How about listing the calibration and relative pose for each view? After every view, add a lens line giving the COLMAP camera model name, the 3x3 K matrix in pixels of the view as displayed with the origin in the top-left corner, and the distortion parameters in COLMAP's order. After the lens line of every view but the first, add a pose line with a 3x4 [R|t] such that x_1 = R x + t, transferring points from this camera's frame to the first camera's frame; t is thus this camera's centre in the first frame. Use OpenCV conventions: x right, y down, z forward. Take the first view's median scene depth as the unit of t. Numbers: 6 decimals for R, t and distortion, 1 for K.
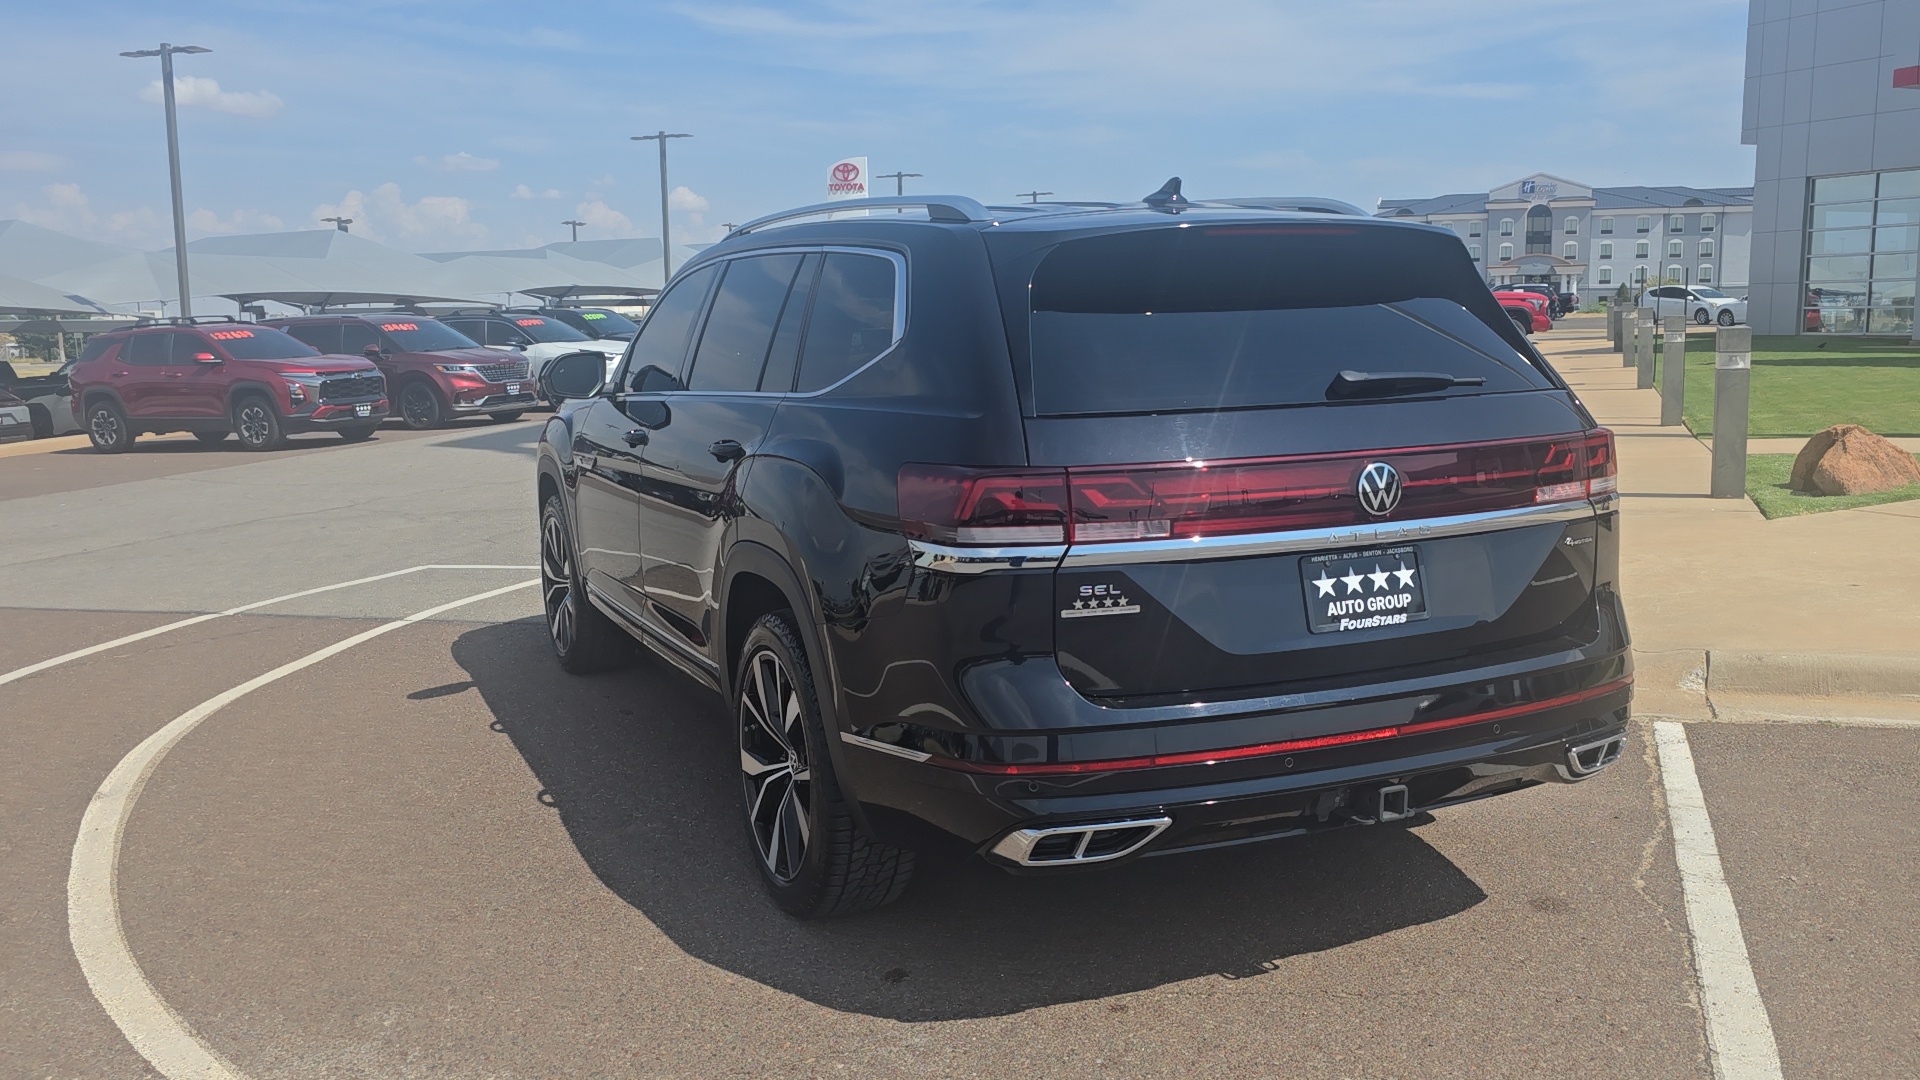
lens RADIAL K [[1605.1, 0, 939.3], [0, 1605.1, 542.9], [0, 0, 1]] dist [-0.004839, 0.025167]
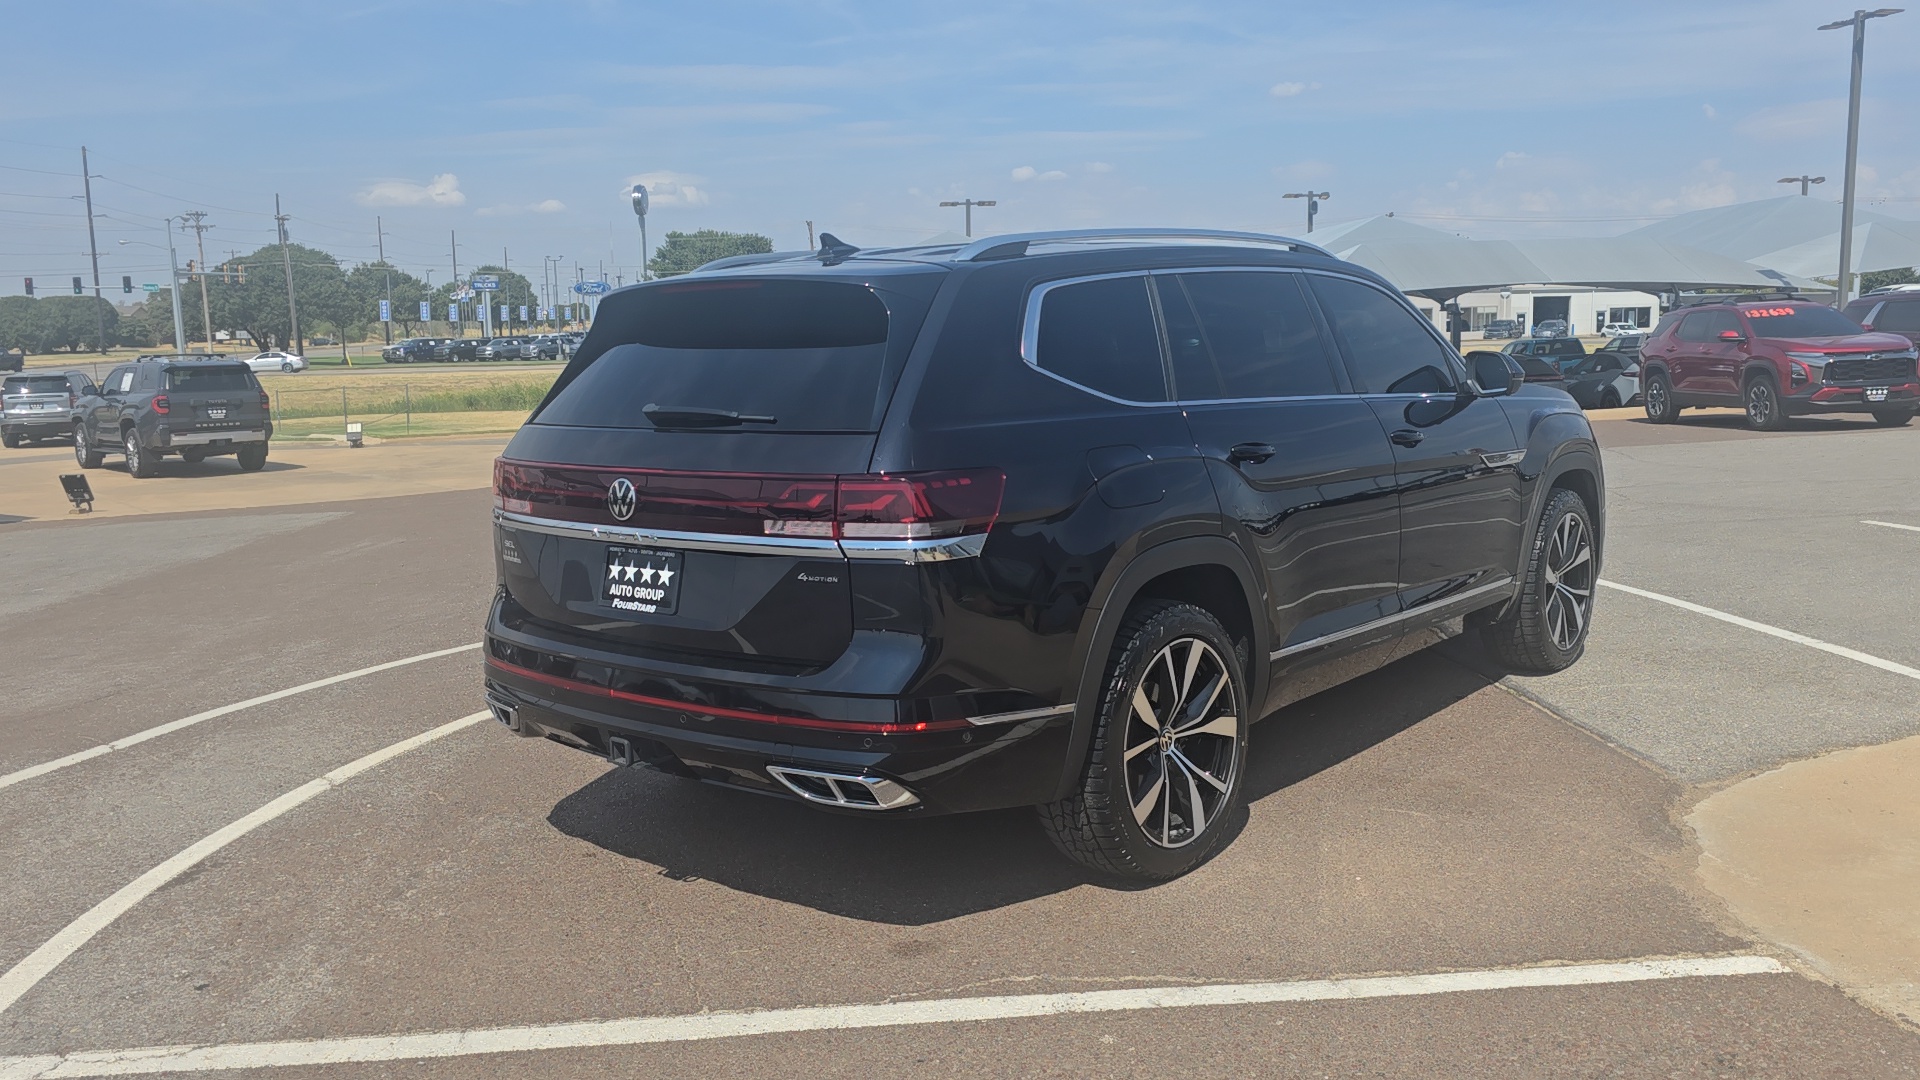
lens RADIAL K [[1605.1, 0, 943.7], [0, 1605.1, 537.9], [0, 0, 1]] dist [-0.004839, 0.025167]
pose [[0.432725, 0.127213, -0.892505, 1.344792], [-0.109491, 0.990082, 0.088035, -0.126450], [0.894852, 0.059626, 0.442362, 0.603648]]
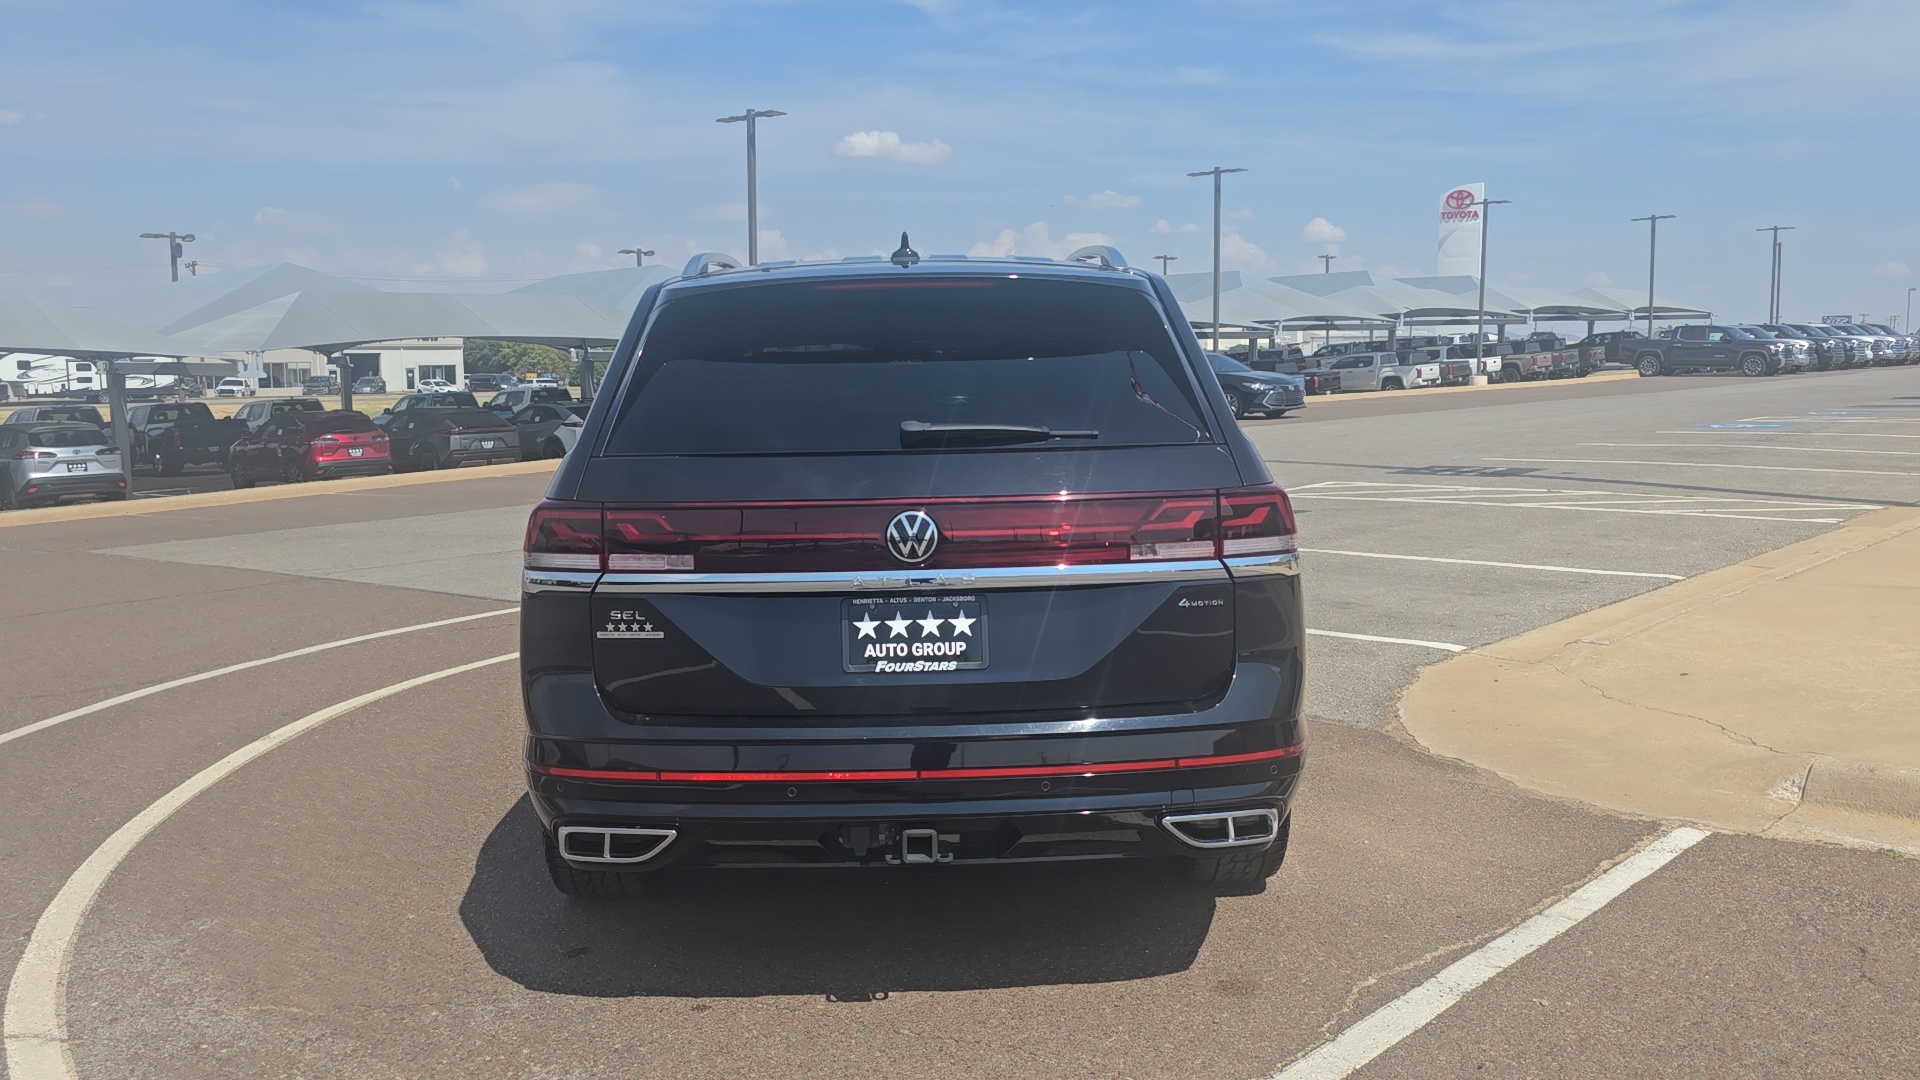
lens RADIAL K [[1605.1, 0, 939.2], [0, 1605.1, 534.2], [0, 0, 1]] dist [-0.004839, 0.025167]
pose [[0.924195, 0.048096, -0.378880, 0.608360], [-0.057329, 0.998269, -0.013117, -0.020407], [0.377594, 0.033844, 0.925353, 0.051915]]
